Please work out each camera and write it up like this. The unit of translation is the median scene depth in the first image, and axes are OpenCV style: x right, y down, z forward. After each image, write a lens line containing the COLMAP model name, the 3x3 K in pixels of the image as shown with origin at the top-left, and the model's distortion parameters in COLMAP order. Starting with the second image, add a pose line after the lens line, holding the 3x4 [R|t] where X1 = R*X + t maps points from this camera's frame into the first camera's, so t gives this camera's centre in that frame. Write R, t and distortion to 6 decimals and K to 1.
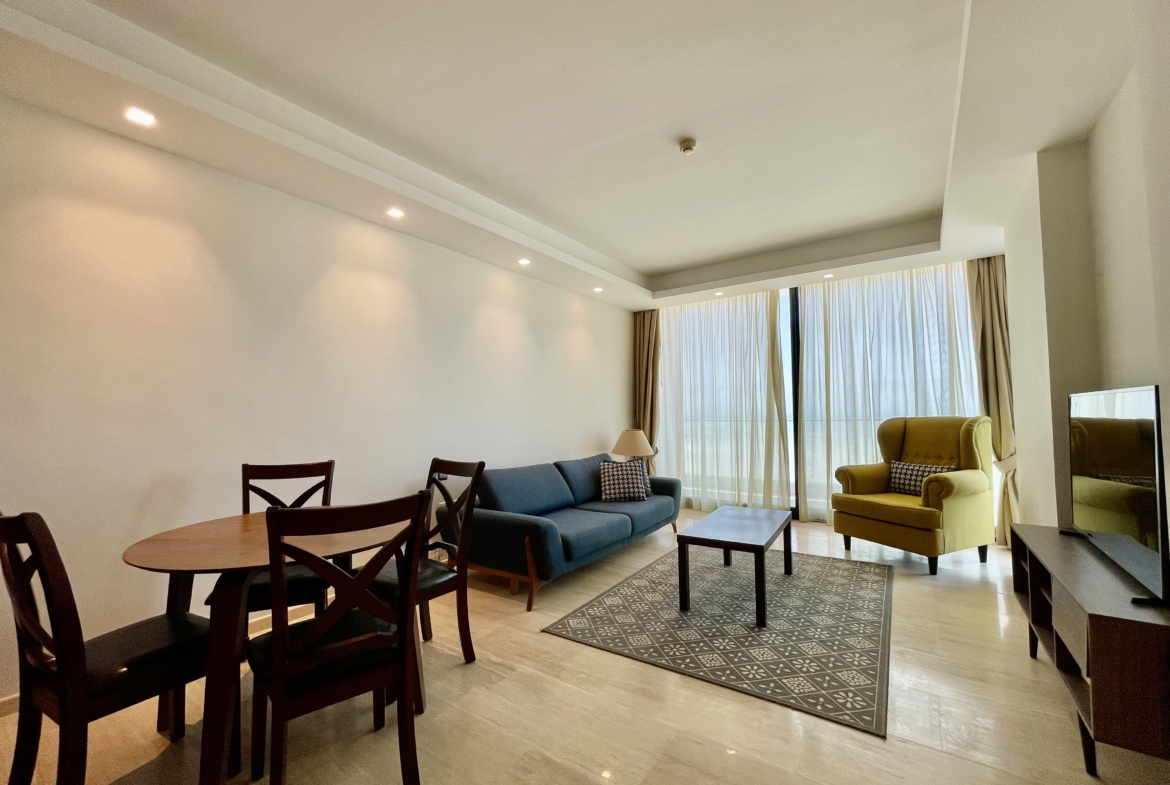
lens RADIAL K [[476.4, 0, 582.0], [0, 476.4, 393.8], [0, 0, 1]] dist [-0.002638, -0.000713]
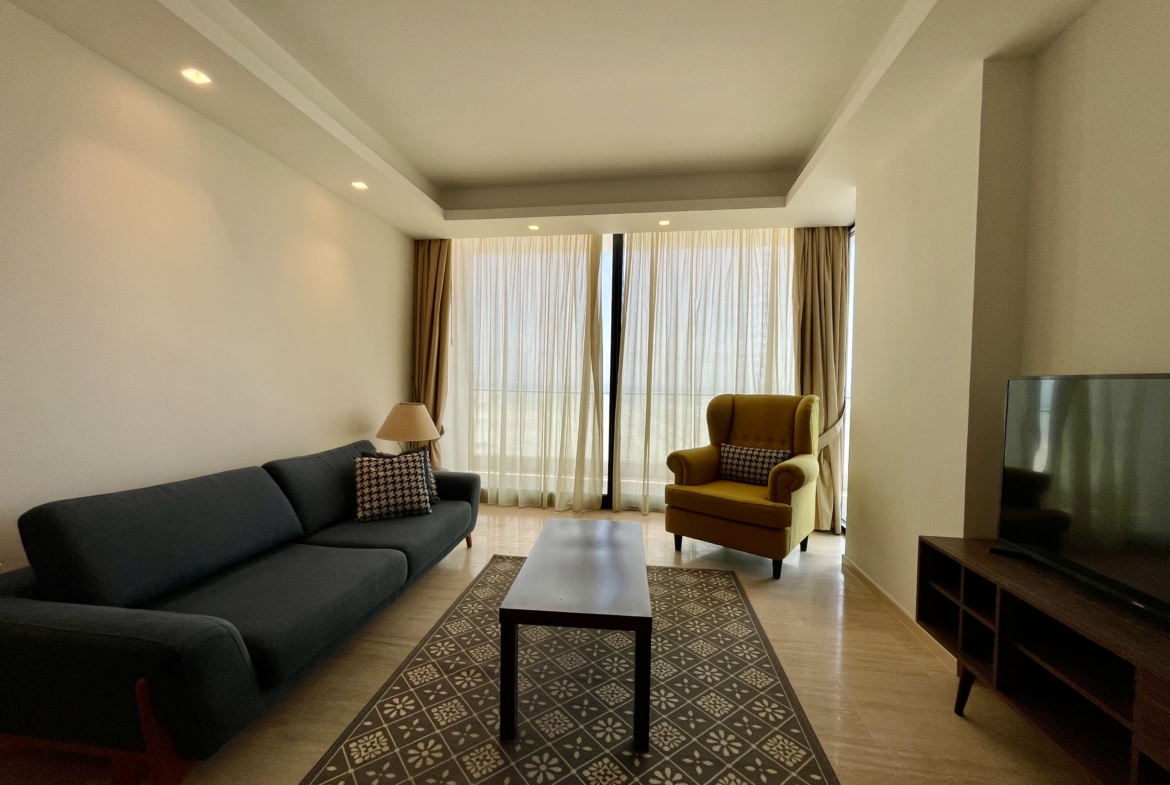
lens RADIAL K [[476.4, 0, 582.0], [0, 476.4, 393.8], [0, 0, 1]] dist [-0.002638, -0.000713]
pose [[0.893780, 0.017588, 0.448160, 0.023385], [-0.049347, 0.997021, 0.059287, 0.009601], [-0.445782, -0.075105, 0.891985, 0.328883]]
